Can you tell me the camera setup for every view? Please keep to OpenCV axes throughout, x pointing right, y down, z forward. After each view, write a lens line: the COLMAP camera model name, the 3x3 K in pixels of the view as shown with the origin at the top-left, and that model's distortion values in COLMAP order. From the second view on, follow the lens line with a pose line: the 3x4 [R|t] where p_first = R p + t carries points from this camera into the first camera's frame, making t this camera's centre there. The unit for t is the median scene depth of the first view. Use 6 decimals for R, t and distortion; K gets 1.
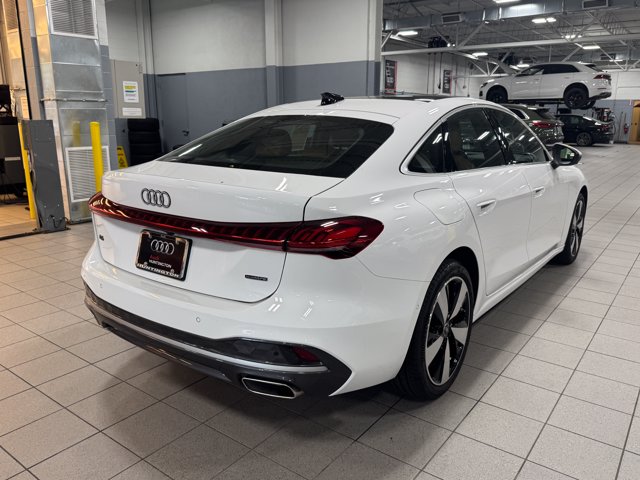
lens RADIAL K [[504.1, 0, 320.0], [0, 504.1, 240.0], [0, 0, 1]] dist [-0.002468, -0.000816]
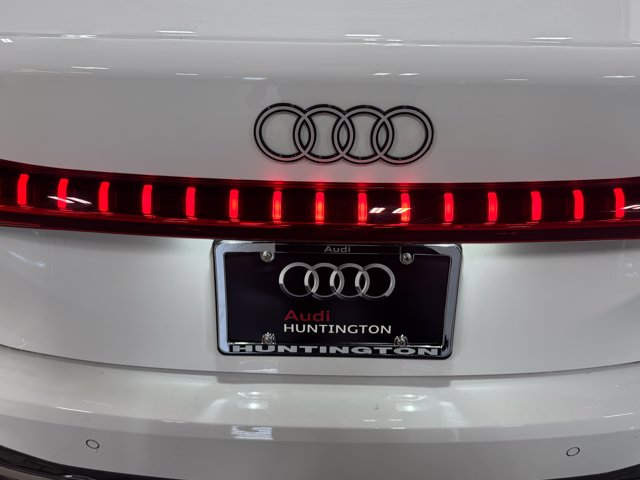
lens RADIAL K [[559.4, 0, 320.0], [0, 559.4, 240.0], [0, 0, 1]] dist [-0.001798, -0.000258]
pose [[0.811126, -0.276159, 0.515569, -0.503014], [0.137466, 0.946830, 0.290888, -0.117827], [-0.568488, -0.165074, 0.805961, 0.723304]]
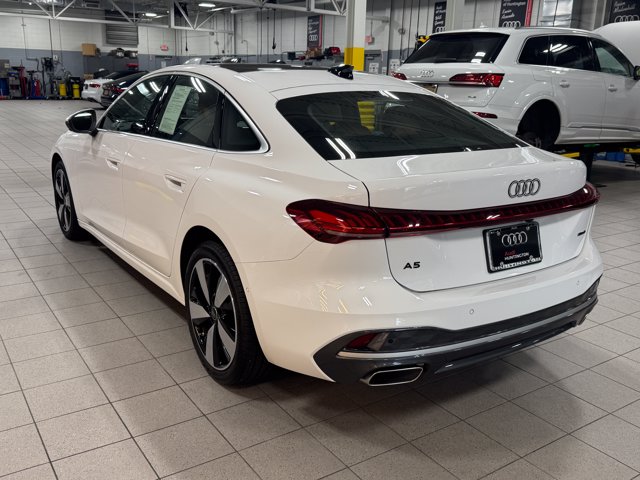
lens RADIAL K [[600.7, 0, 320.0], [0, 600.7, 240.0], [0, 0, 1]] dist [0.014146, 0.010284]
pose [[0.314554, -0.238284, 0.918845, -1.488016], [0.185543, 0.964743, 0.186669, -0.267570], [-0.930929, 0.111768, 0.347676, 0.951824]]
